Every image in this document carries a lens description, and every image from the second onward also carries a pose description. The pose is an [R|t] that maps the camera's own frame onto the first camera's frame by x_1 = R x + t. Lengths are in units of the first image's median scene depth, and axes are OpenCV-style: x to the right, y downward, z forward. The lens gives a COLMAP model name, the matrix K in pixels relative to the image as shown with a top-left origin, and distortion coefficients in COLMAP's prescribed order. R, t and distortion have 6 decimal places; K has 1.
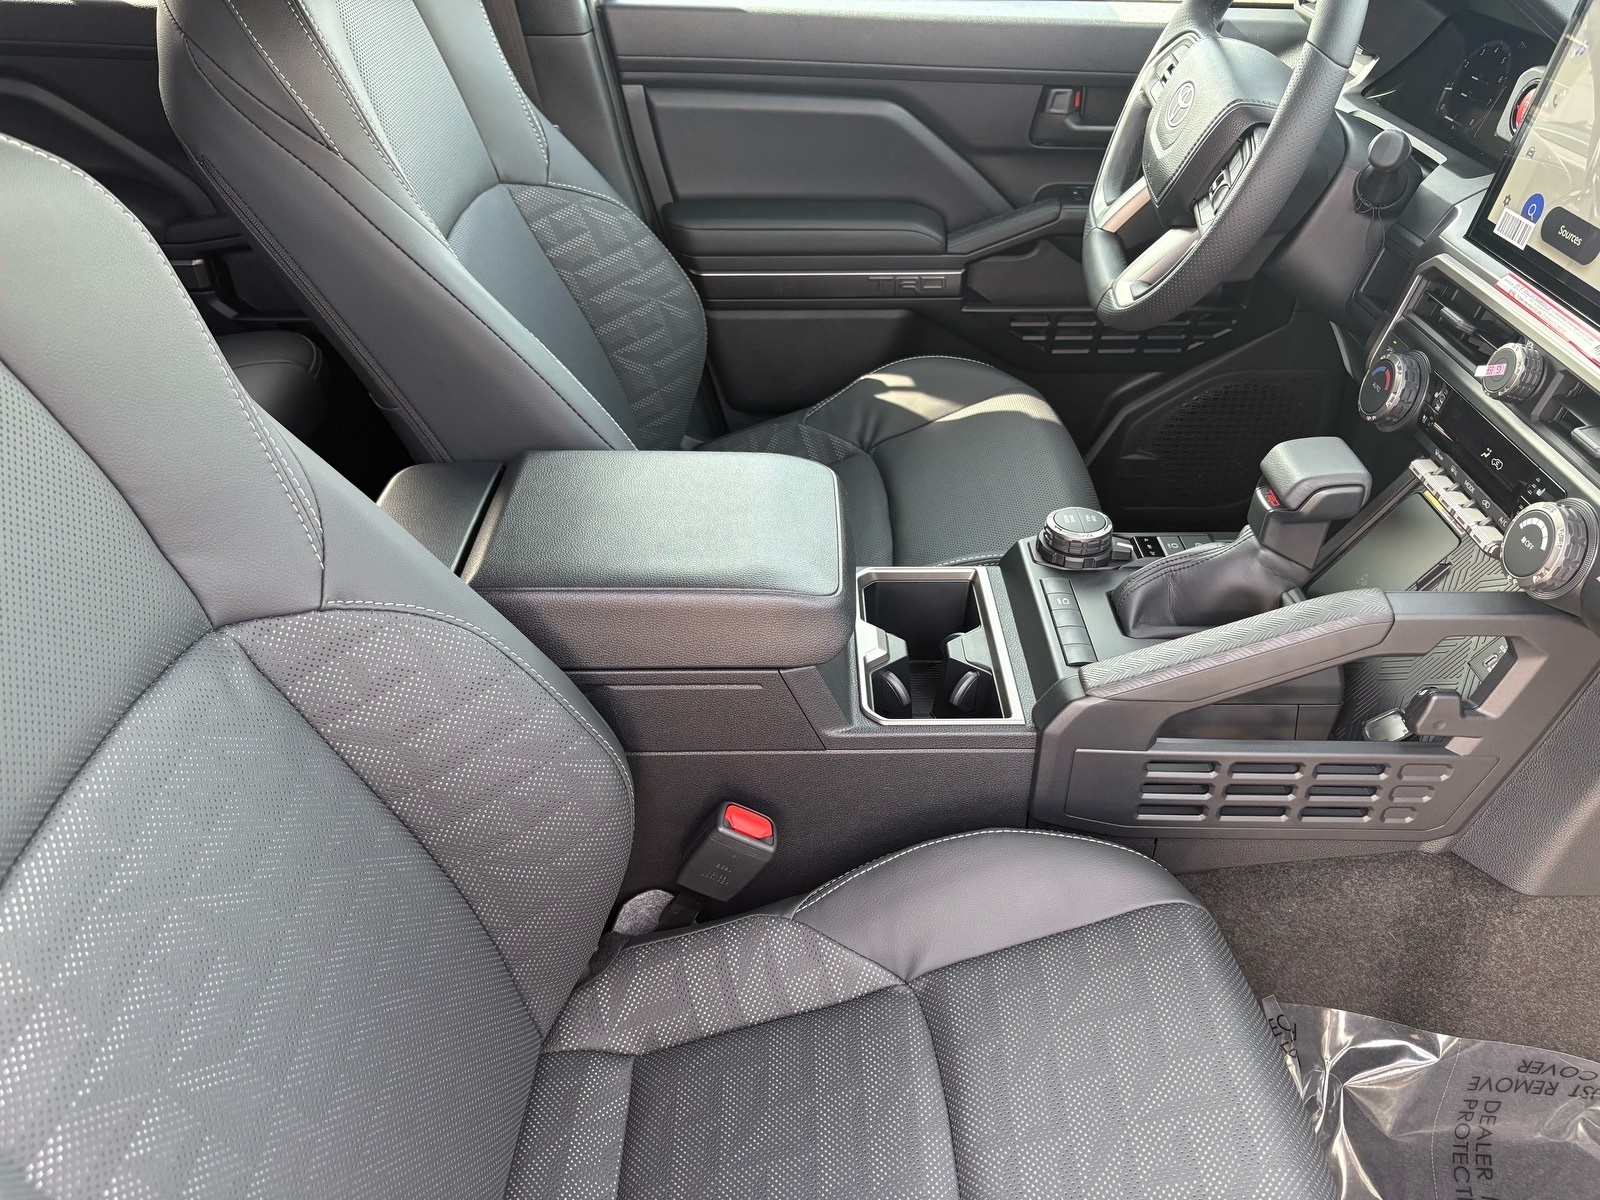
lens RADIAL K [[1250.3, 0, 798.1], [0, 1250.3, 624.8], [0, 0, 1]] dist [0.015337, 0.009156]
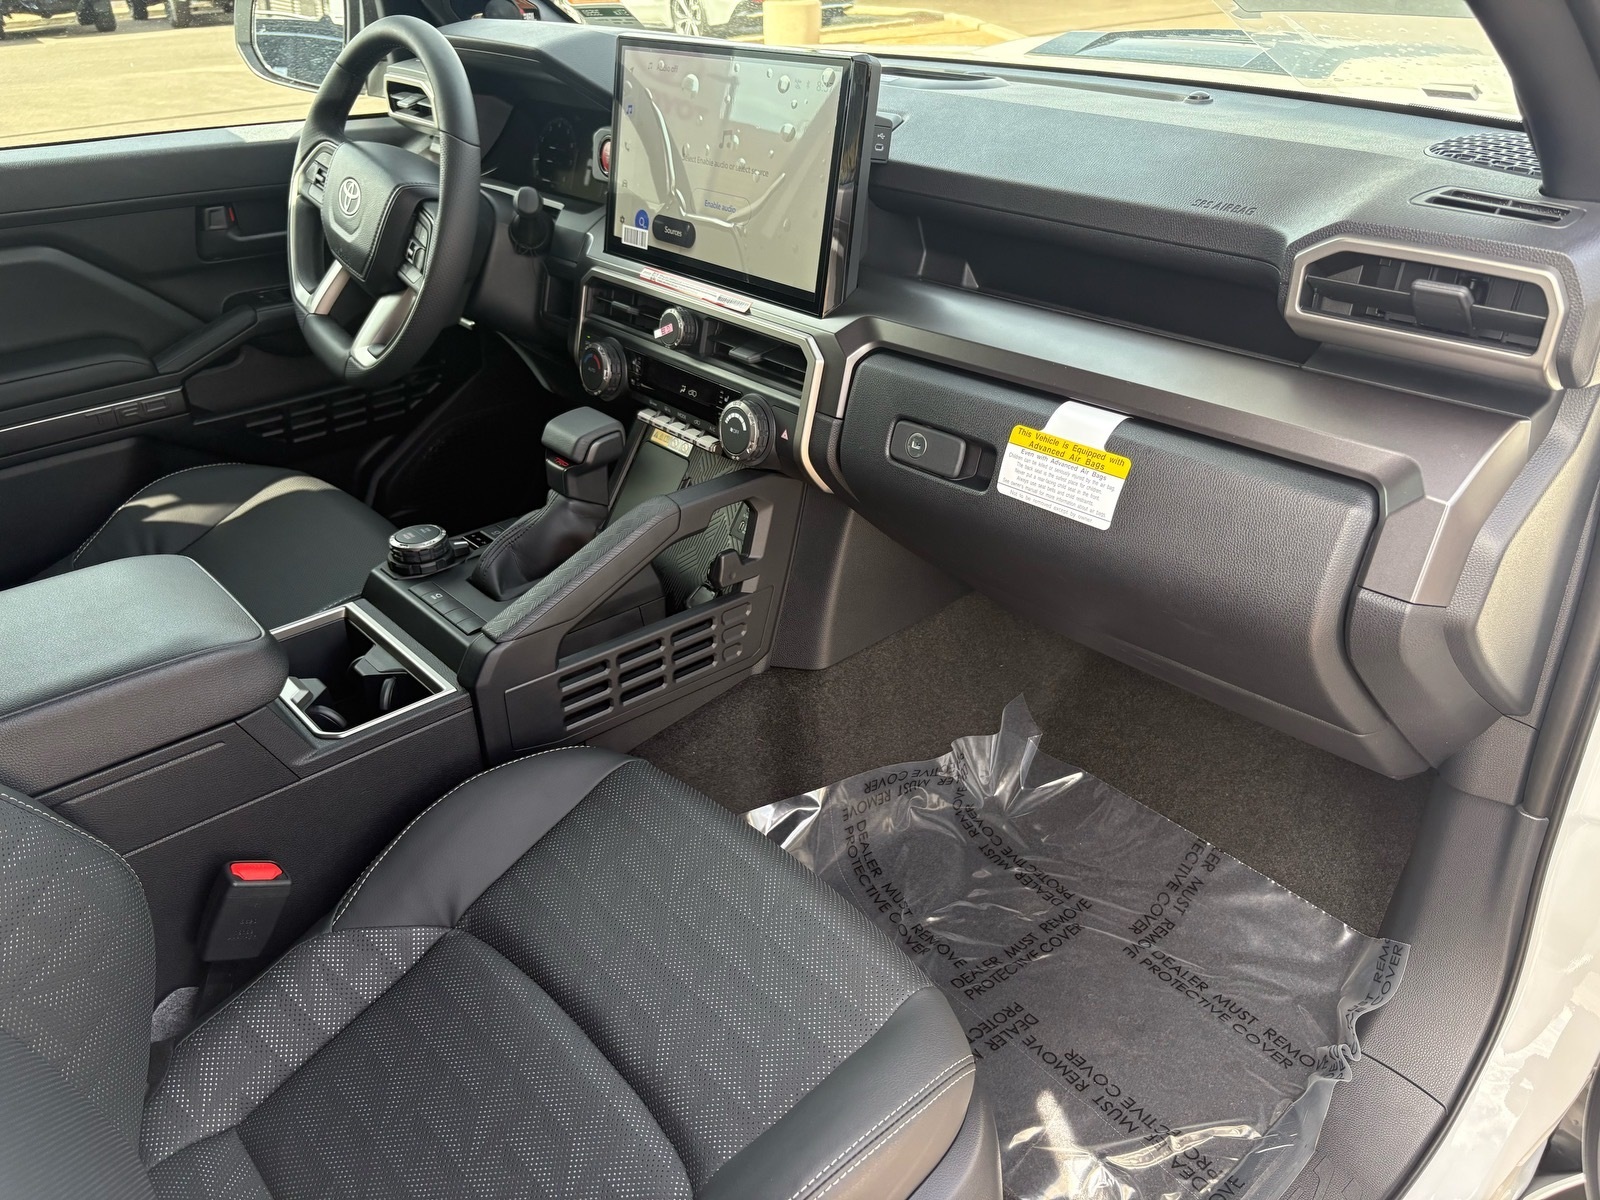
lens RADIAL K [[1250.3, 0, 798.1], [0, 1250.3, 624.8], [0, 0, 1]] dist [0.015337, 0.009156]
pose [[0.766719, -0.339206, 0.545052, -0.196559], [0.382872, 0.923104, 0.035900, 0.102027], [-0.515317, 0.181159, 0.837633, -0.179805]]
